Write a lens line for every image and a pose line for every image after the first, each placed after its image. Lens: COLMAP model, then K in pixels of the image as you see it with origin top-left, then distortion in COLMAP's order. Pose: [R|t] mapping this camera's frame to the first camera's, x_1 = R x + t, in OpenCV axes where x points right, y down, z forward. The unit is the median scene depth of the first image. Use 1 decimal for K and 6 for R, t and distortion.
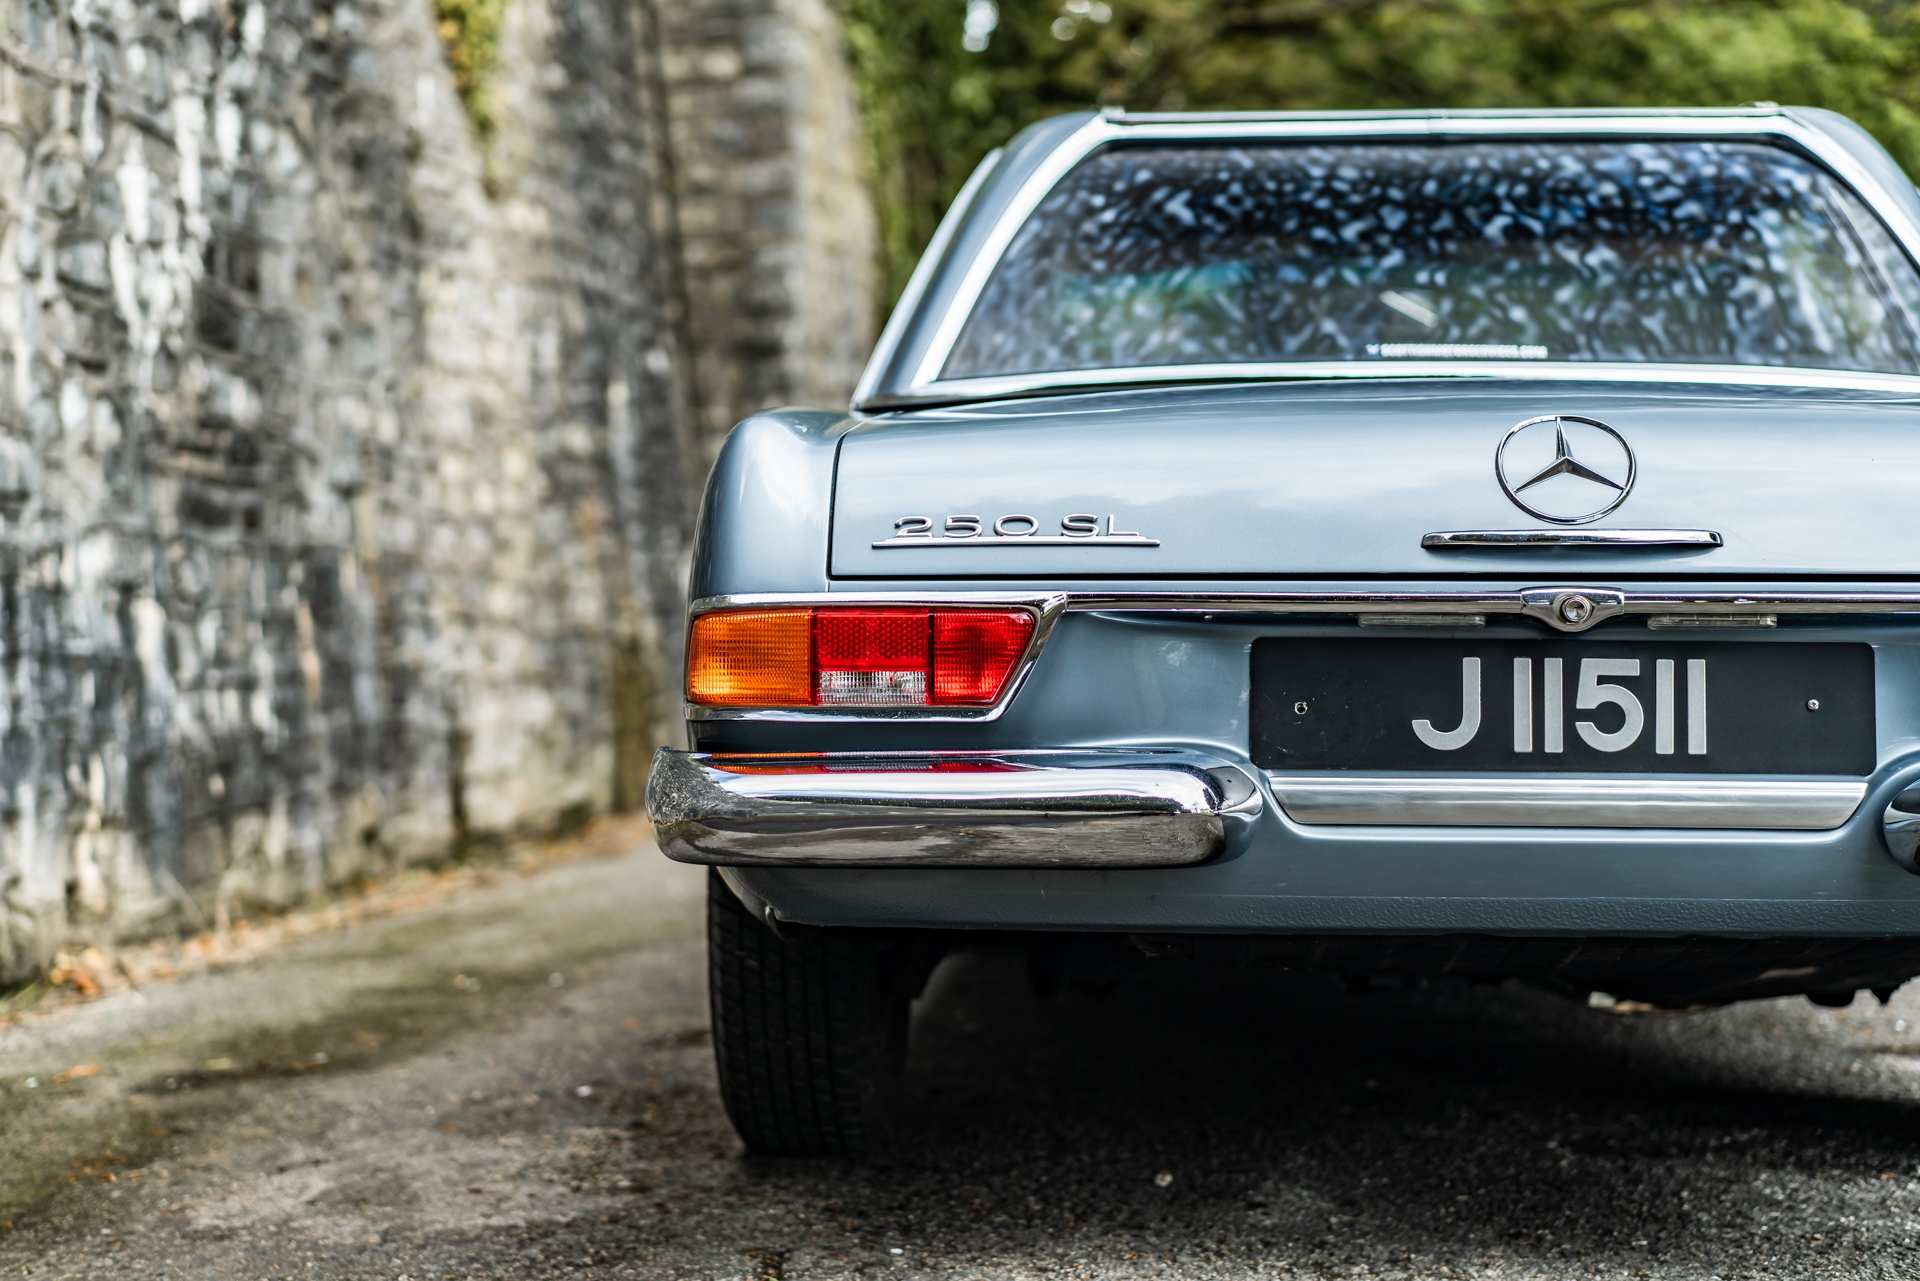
lens RADIAL K [[3231.1, 0, 955.9], [0, 3231.1, 640.9], [0, 0, 1]] dist [0.016353, -0.156646]
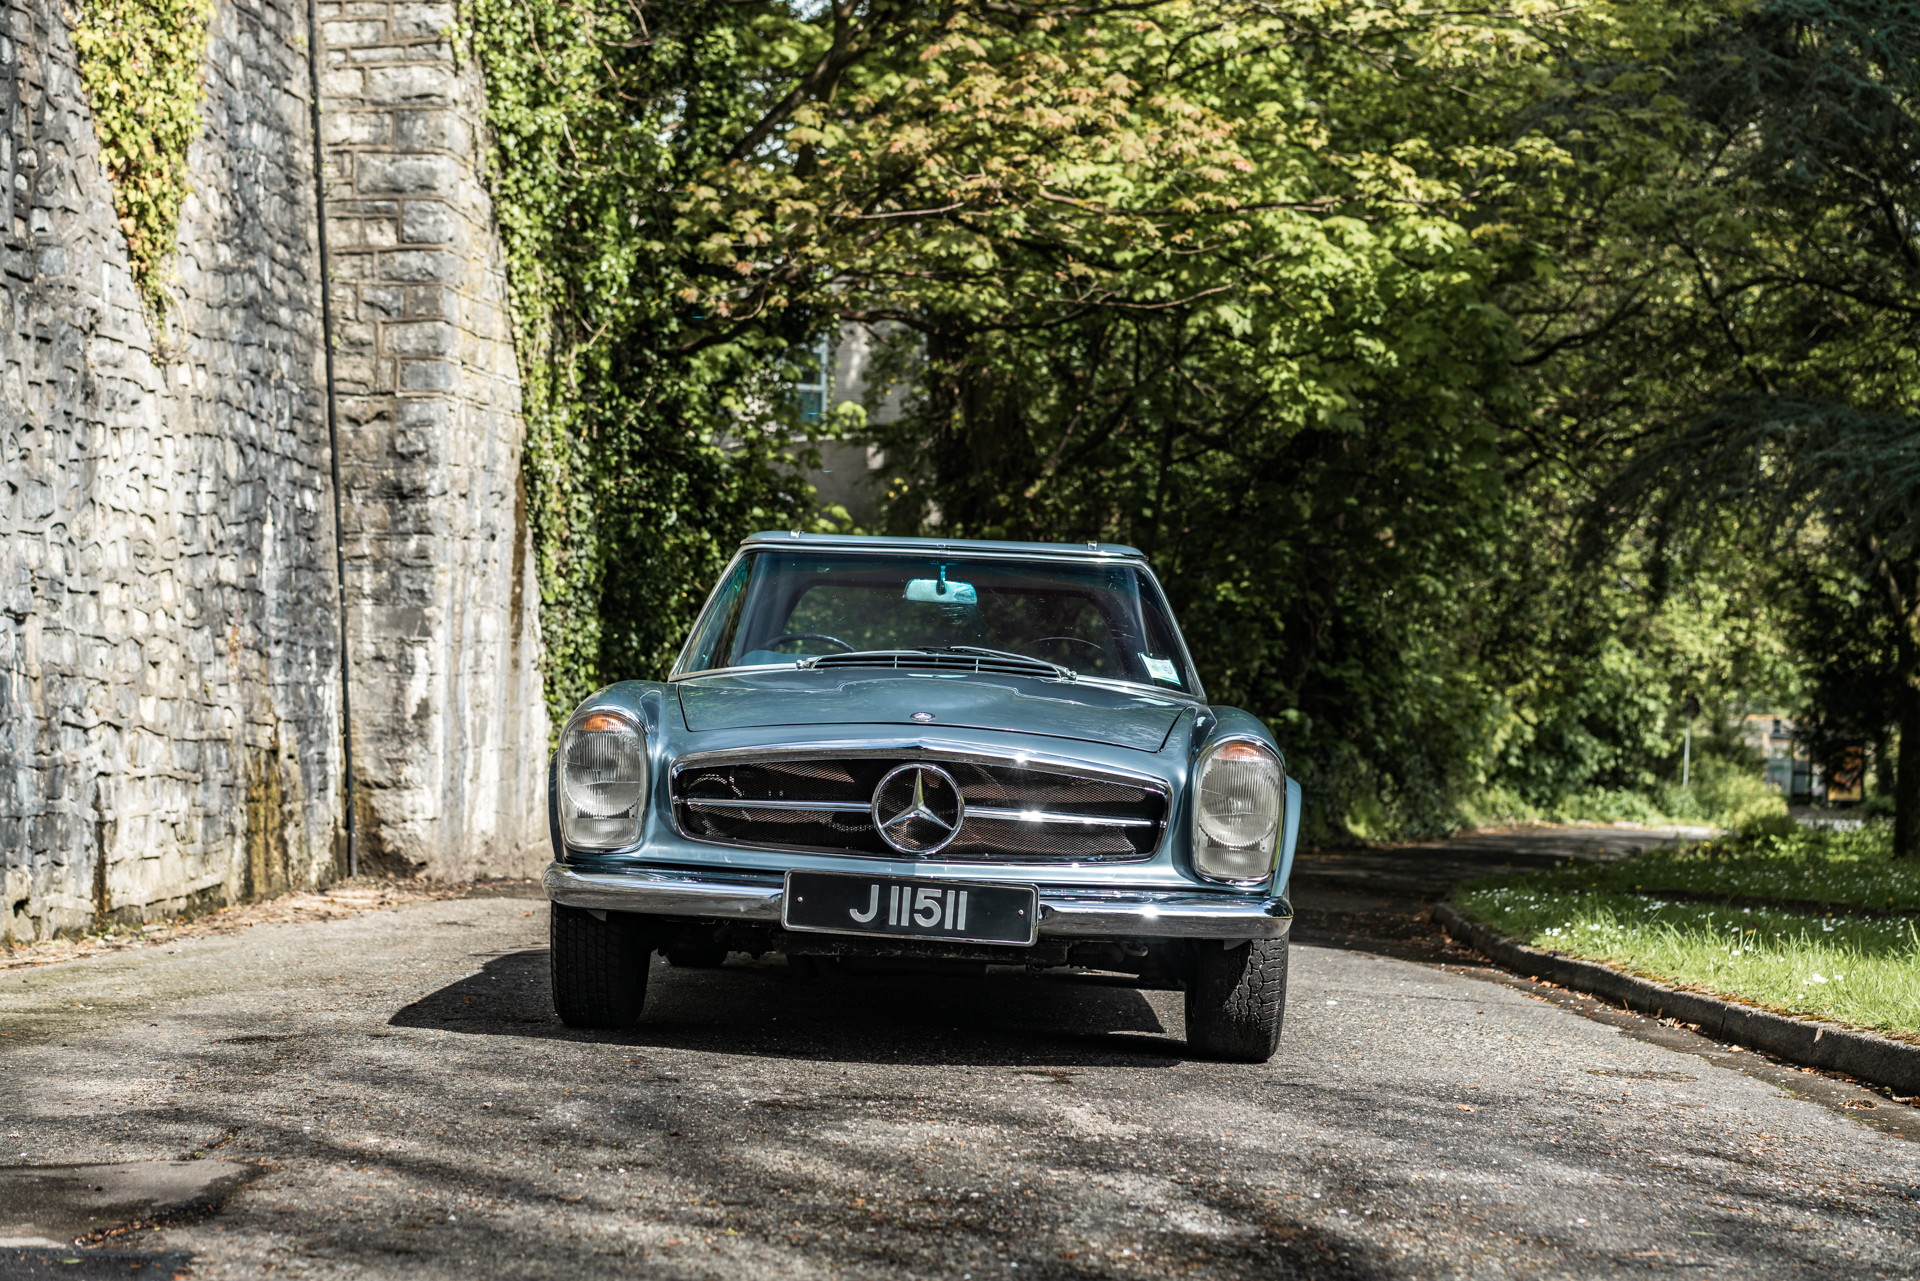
lens RADIAL K [[3231.1, 0, 955.9], [0, 3231.1, 640.9], [0, 0, 1]] dist [0.016353, -0.156646]
pose [[0.994235, 0.049188, 0.095271, 0.035798], [-0.045683, 0.998209, -0.038636, -0.005771], [-0.097001, 0.034061, 0.994701, -0.184392]]
